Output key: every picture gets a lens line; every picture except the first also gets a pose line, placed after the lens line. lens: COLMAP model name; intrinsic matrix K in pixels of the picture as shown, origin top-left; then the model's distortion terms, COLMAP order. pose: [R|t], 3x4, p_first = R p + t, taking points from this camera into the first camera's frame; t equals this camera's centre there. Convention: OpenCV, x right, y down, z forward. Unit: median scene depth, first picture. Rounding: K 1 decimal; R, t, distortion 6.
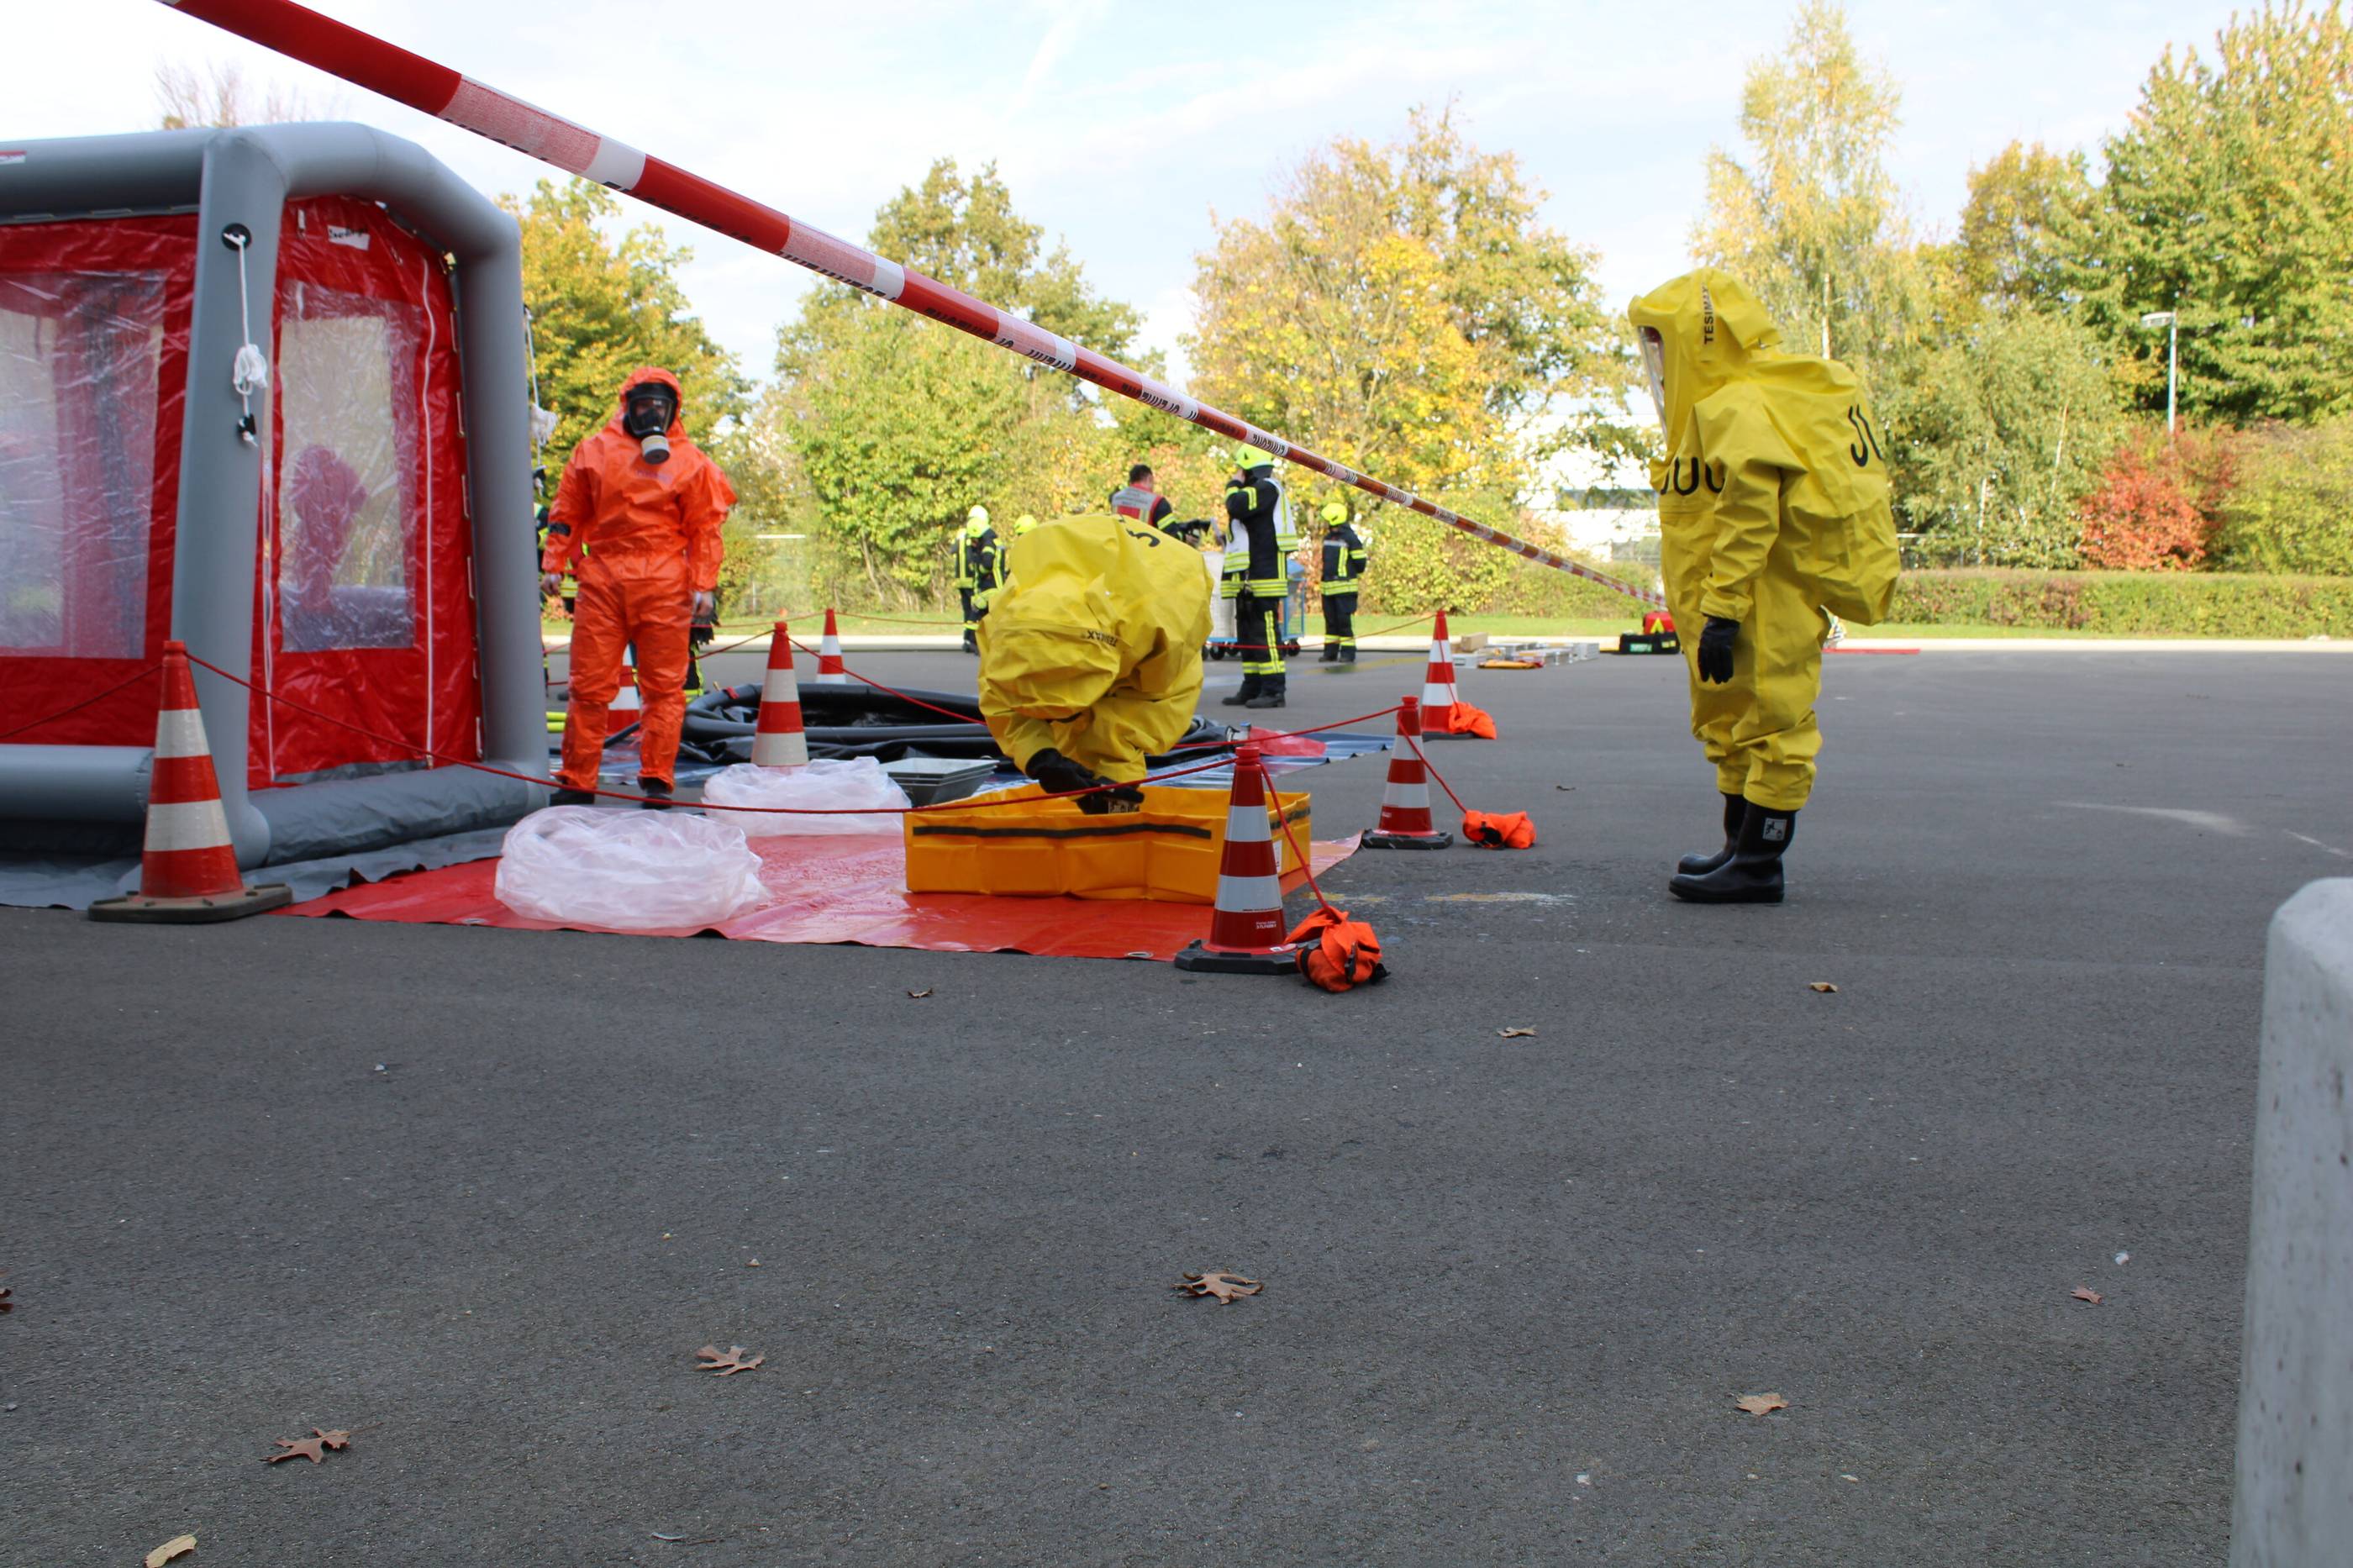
lens RADIAL K [[2157.7, 0, 1193.5], [0, 2157.7, 797.0], [0, 0, 1]] dist [-0.103359, 0.000000]
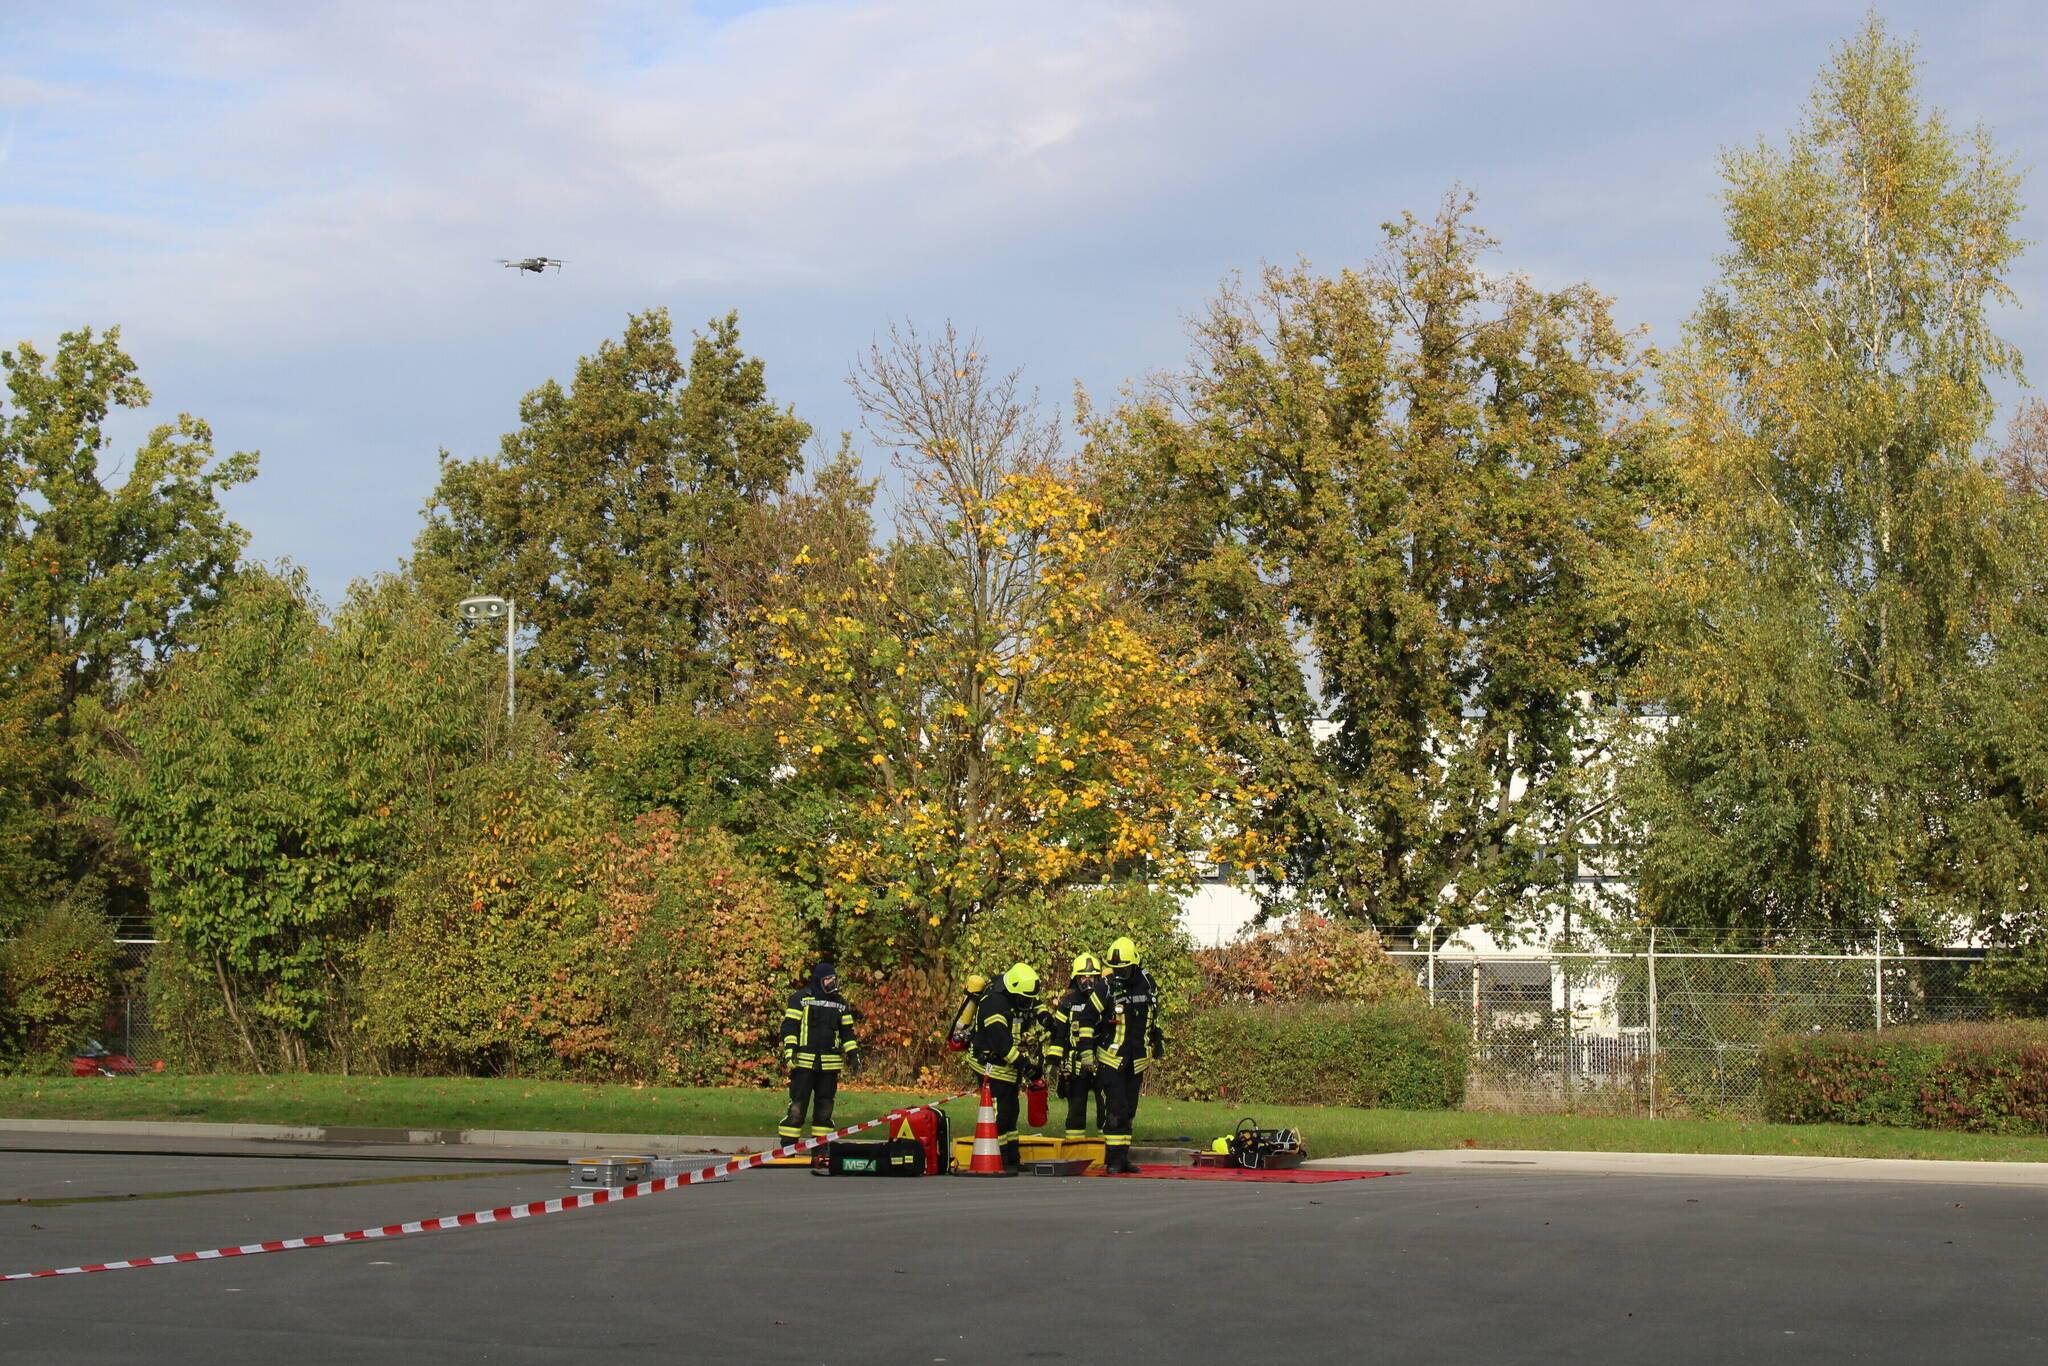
lens RADIAL K [[3932.9, 0, 1081.1], [0, 3932.9, 666.8], [0, 0, 1]] dist [0.012262, 0.000000]
pose [[0.986733, 0.000453, -0.162350, 0.287446], [-0.029500, 0.983849, -0.176551, -0.007023], [0.159648, 0.178998, 0.970810, -0.088340]]
